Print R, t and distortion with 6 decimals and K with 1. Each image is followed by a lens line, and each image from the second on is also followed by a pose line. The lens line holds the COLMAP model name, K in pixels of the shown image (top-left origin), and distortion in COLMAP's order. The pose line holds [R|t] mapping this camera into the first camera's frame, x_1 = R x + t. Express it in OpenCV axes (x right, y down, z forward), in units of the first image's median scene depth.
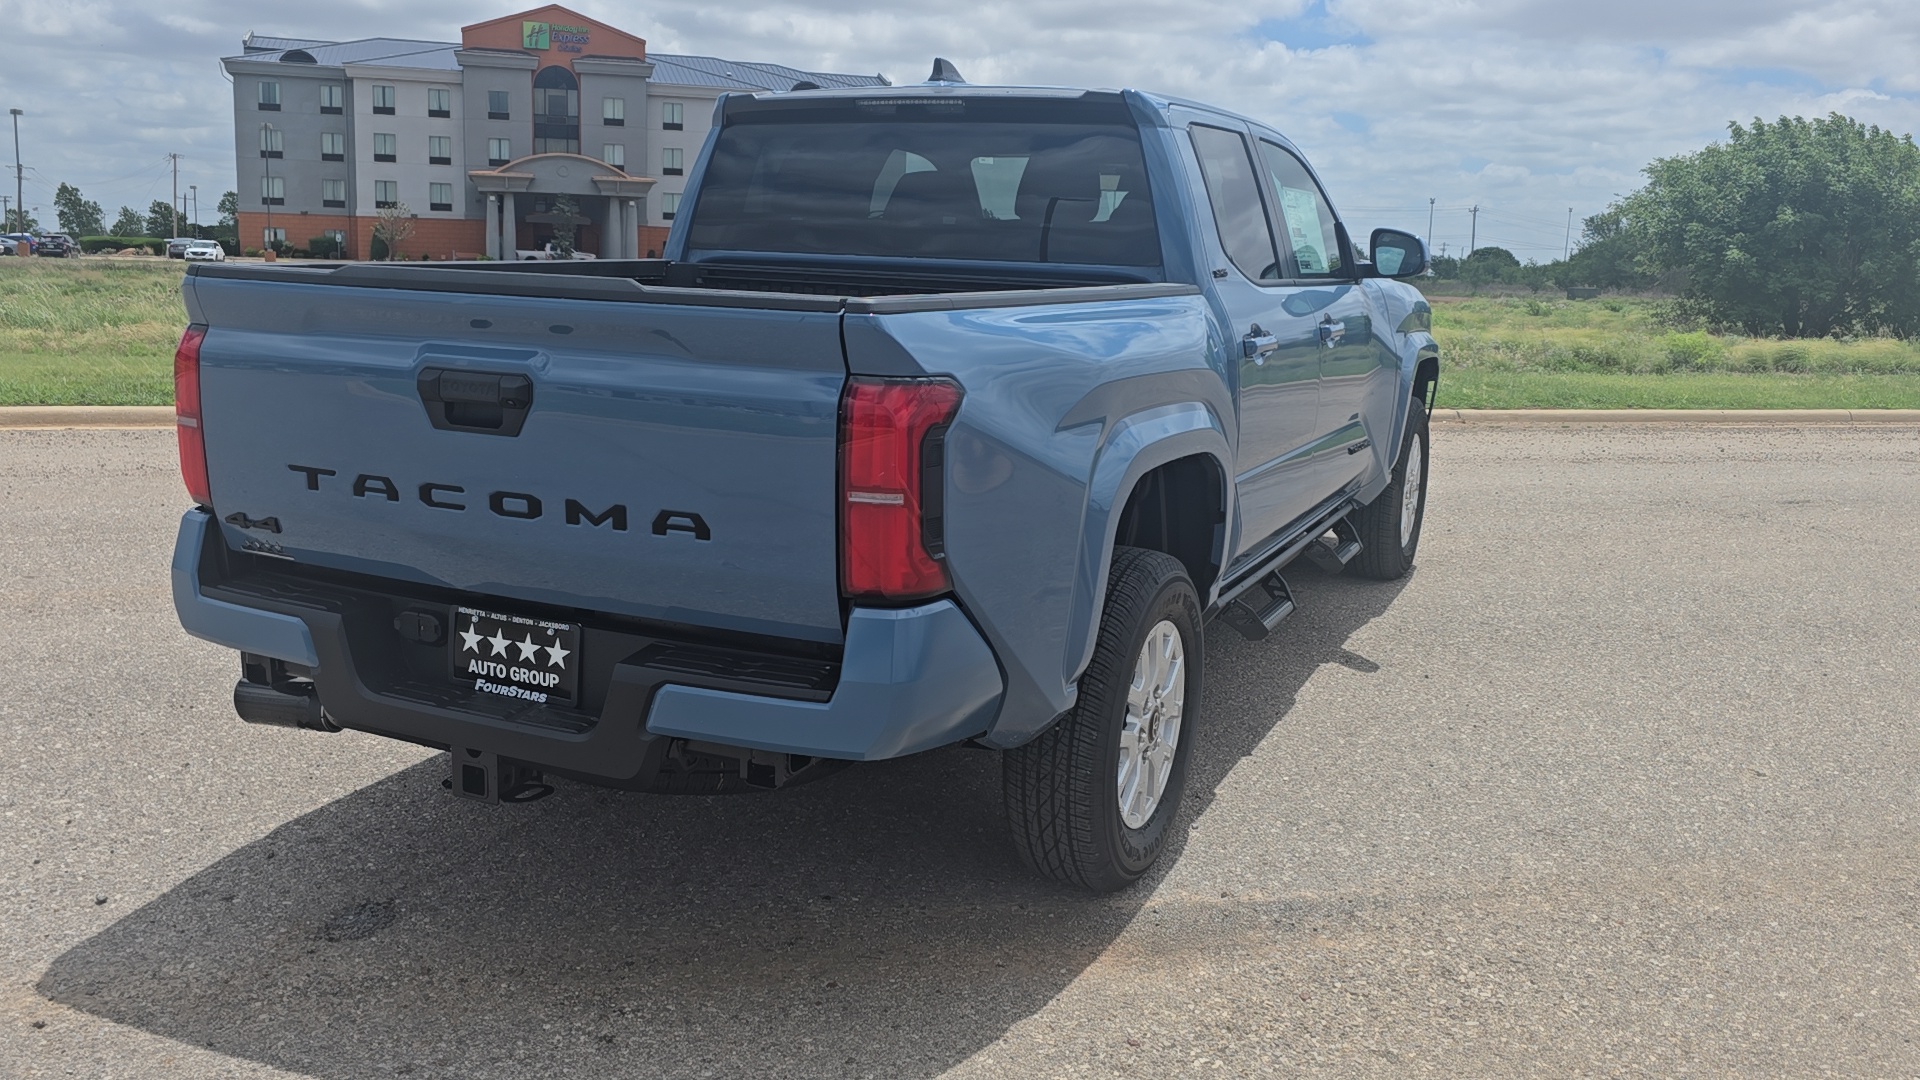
lens RADIAL K [[1588.3, 0, 955.6], [0, 1588.3, 535.8], [0, 0, 1]] dist [-0.012966, 0.021447]
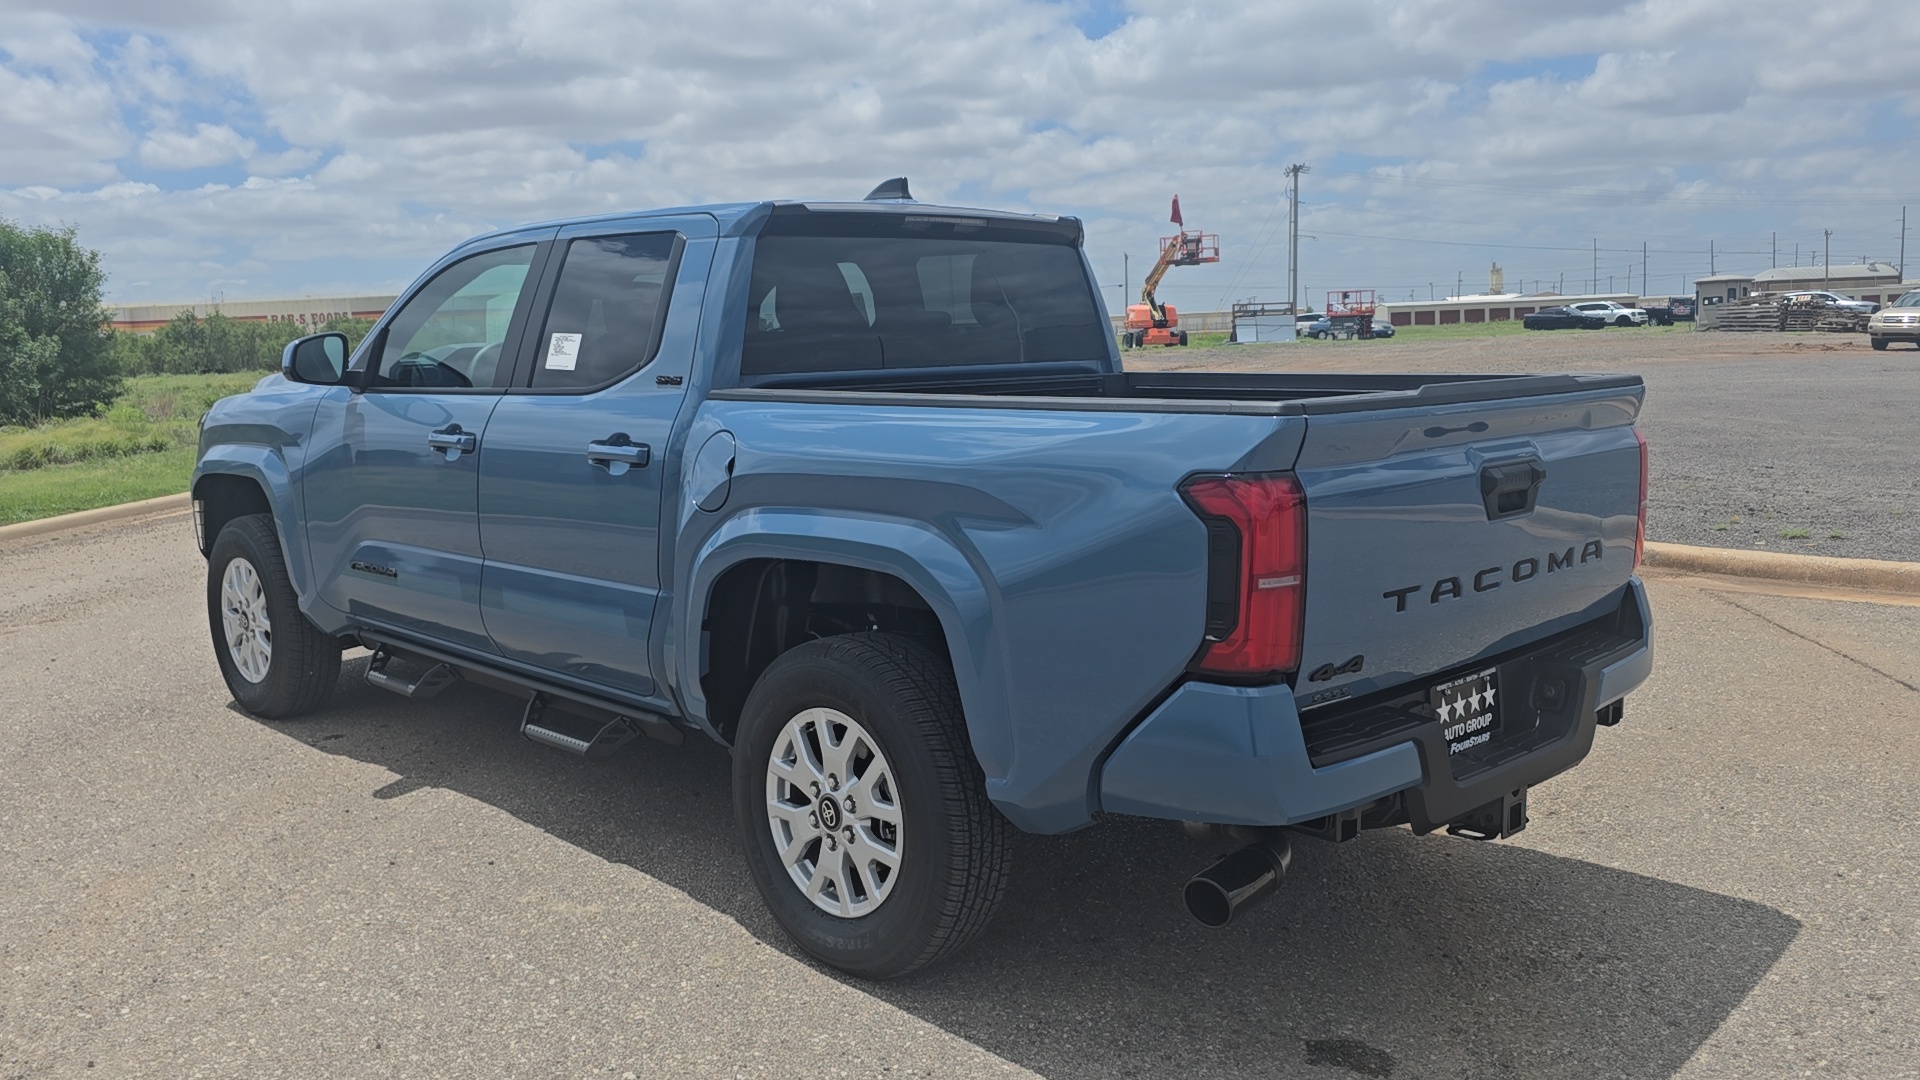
lens RADIAL K [[1588.3, 0, 945.6], [0, 1588.3, 549.6], [0, 0, 1]] dist [-0.012966, 0.021447]
pose [[0.355169, -0.167962, 0.919589, -1.449122], [0.208542, 0.973171, 0.097205, -0.228571], [-0.911244, 0.157249, 0.380668, 0.890597]]
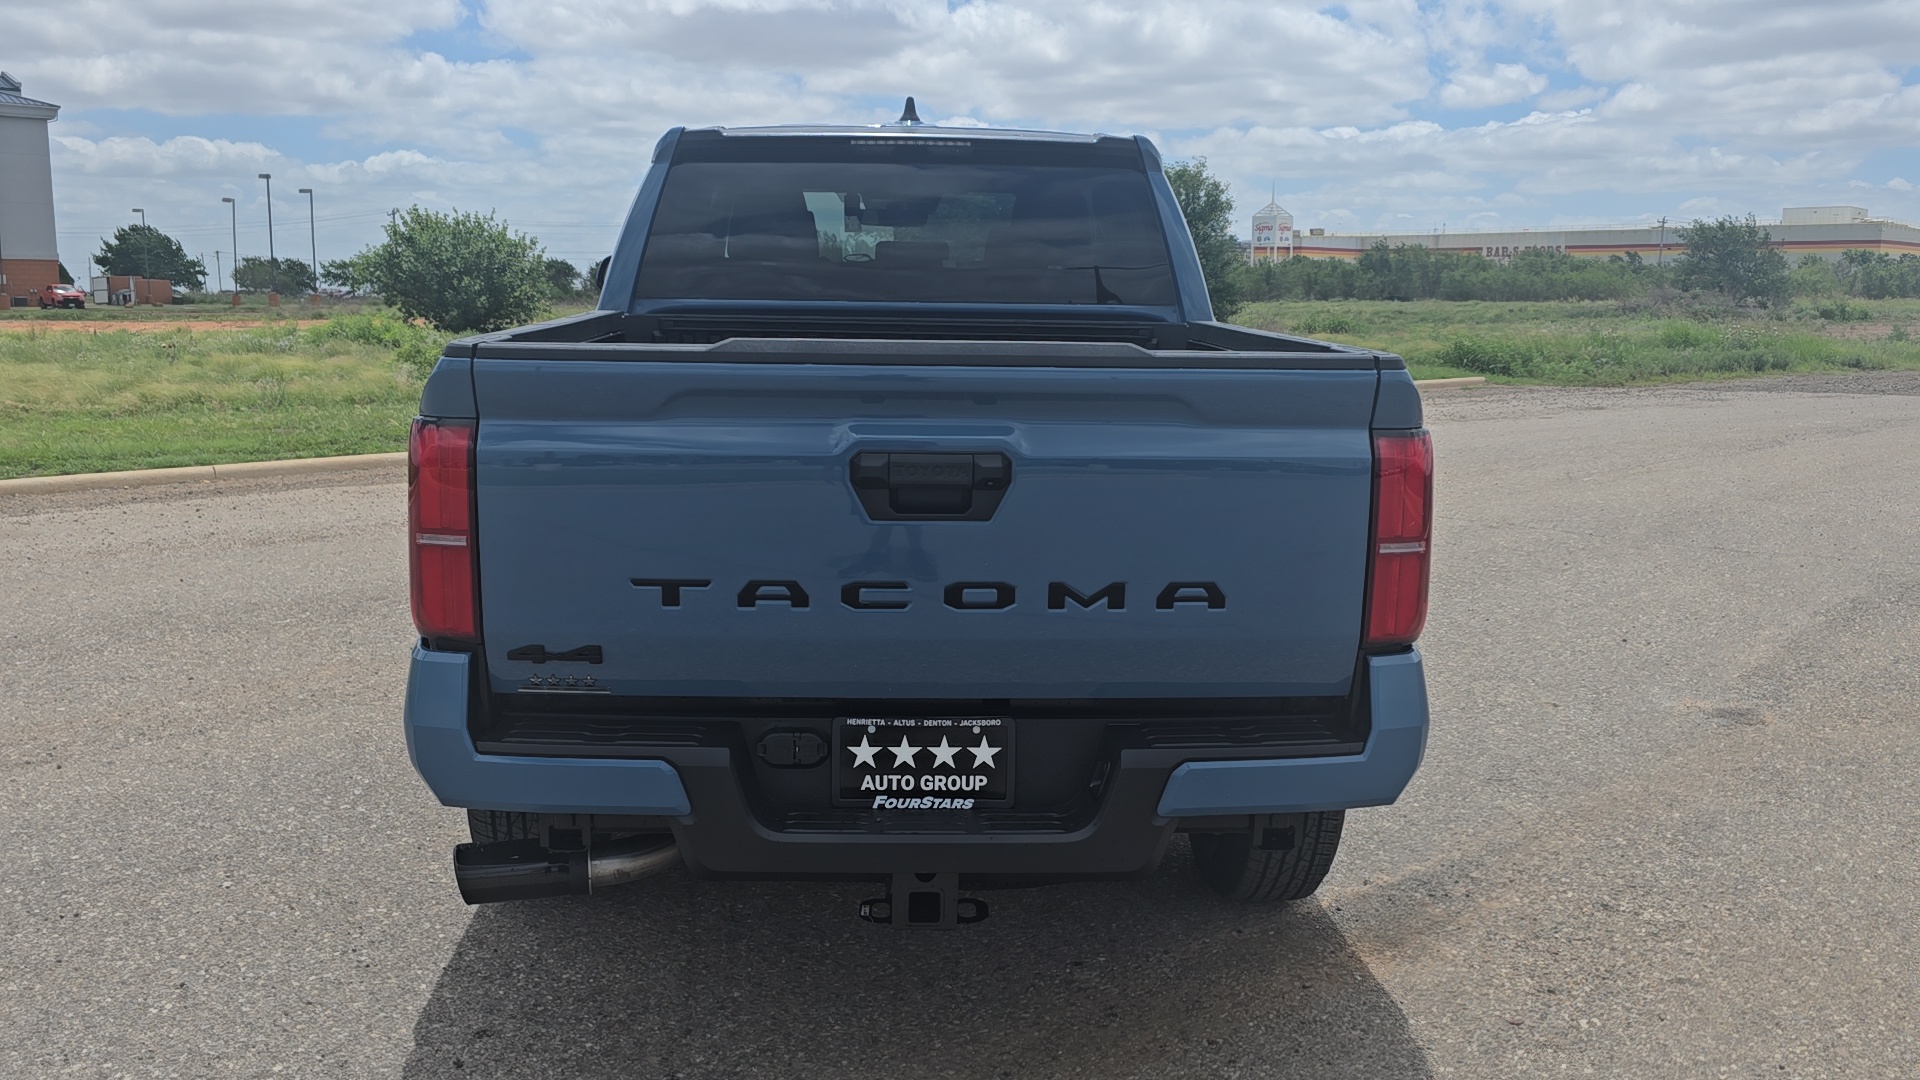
lens RADIAL K [[1588.3, 0, 939.5], [0, 1588.3, 539.7], [0, 0, 1]] dist [-0.012966, 0.021447]
pose [[0.885148, -0.096347, 0.455225, -0.670306], [0.099748, 0.994874, 0.016610, -0.064832], [-0.454492, 0.030705, 0.890221, 0.190443]]
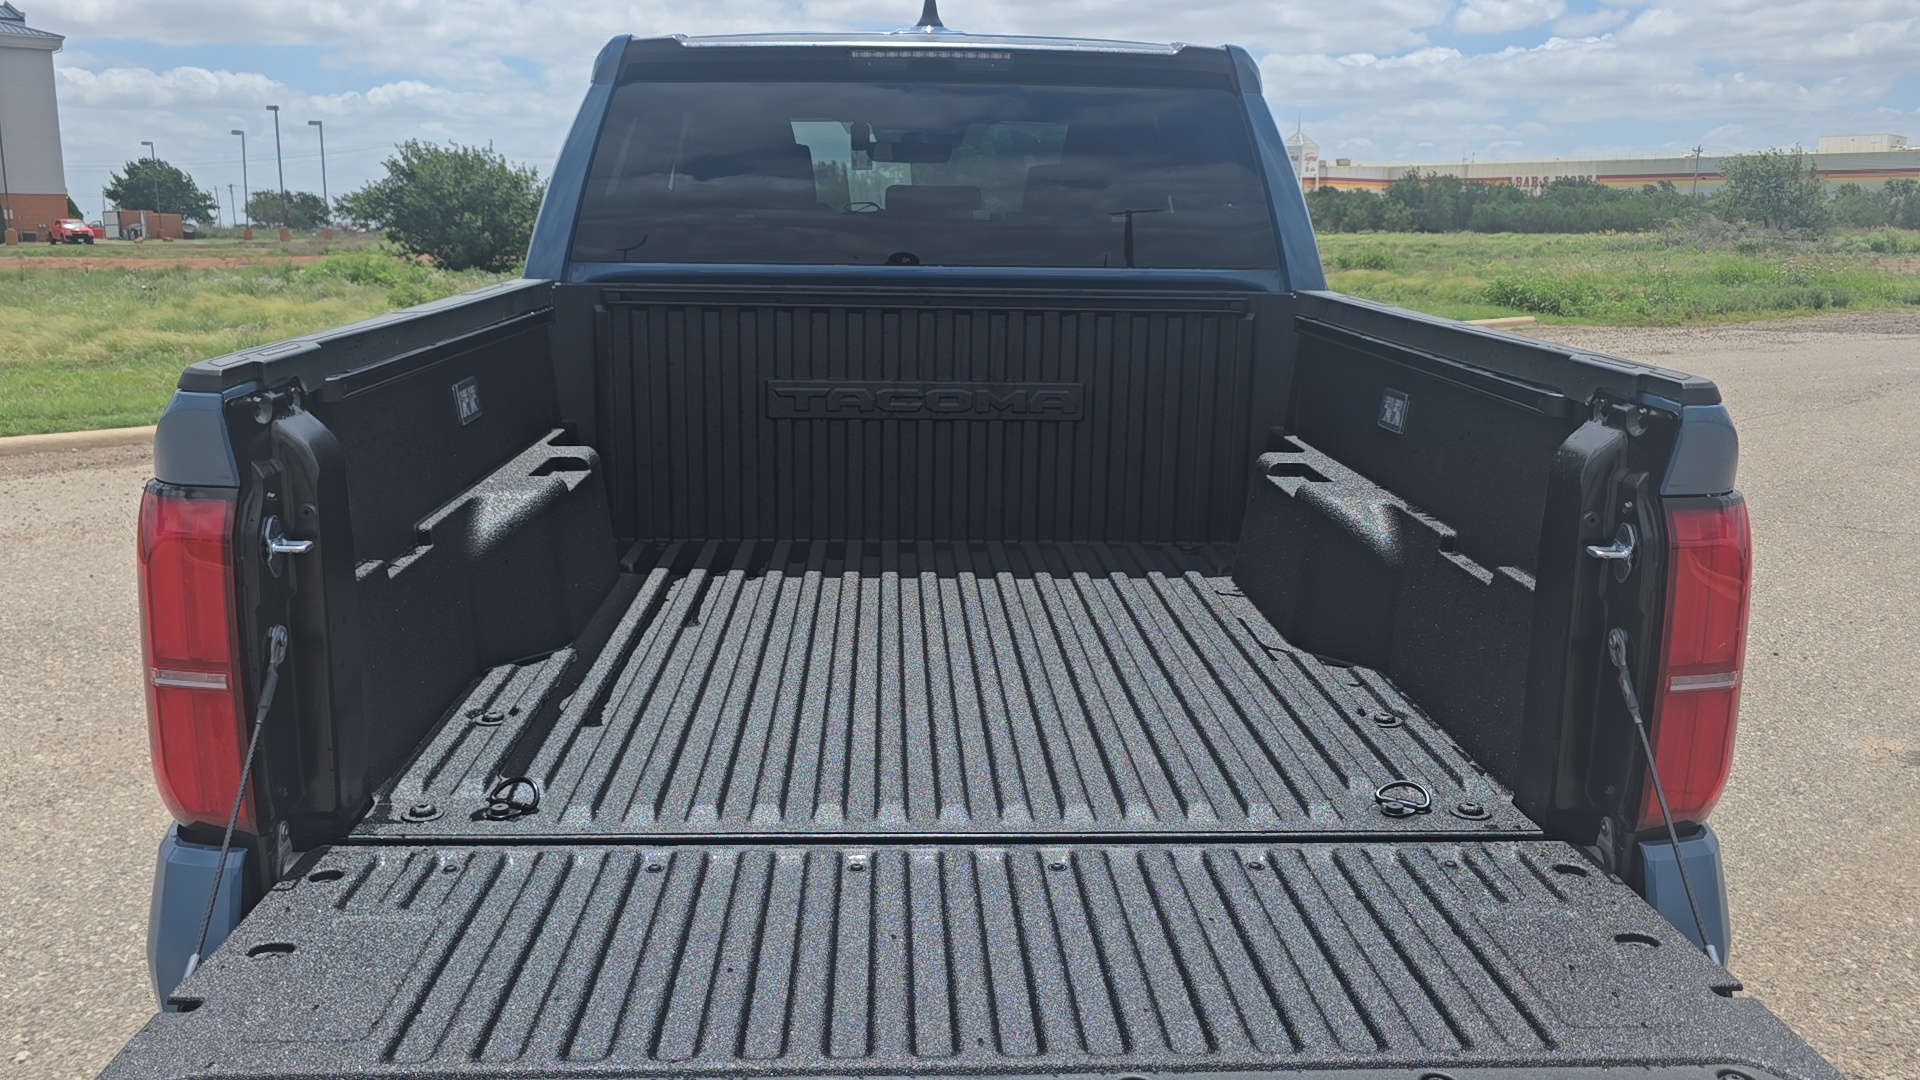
lens RADIAL K [[1588.3, 0, 948.5], [0, 1588.3, 537.5], [0, 0, 1]] dist [-0.012966, 0.021447]
pose [[0.887364, -0.116400, 0.446134, -0.524324], [0.102019, 0.993193, 0.056215, -0.129928], [-0.449640, -0.004369, 0.893199, 0.478742]]
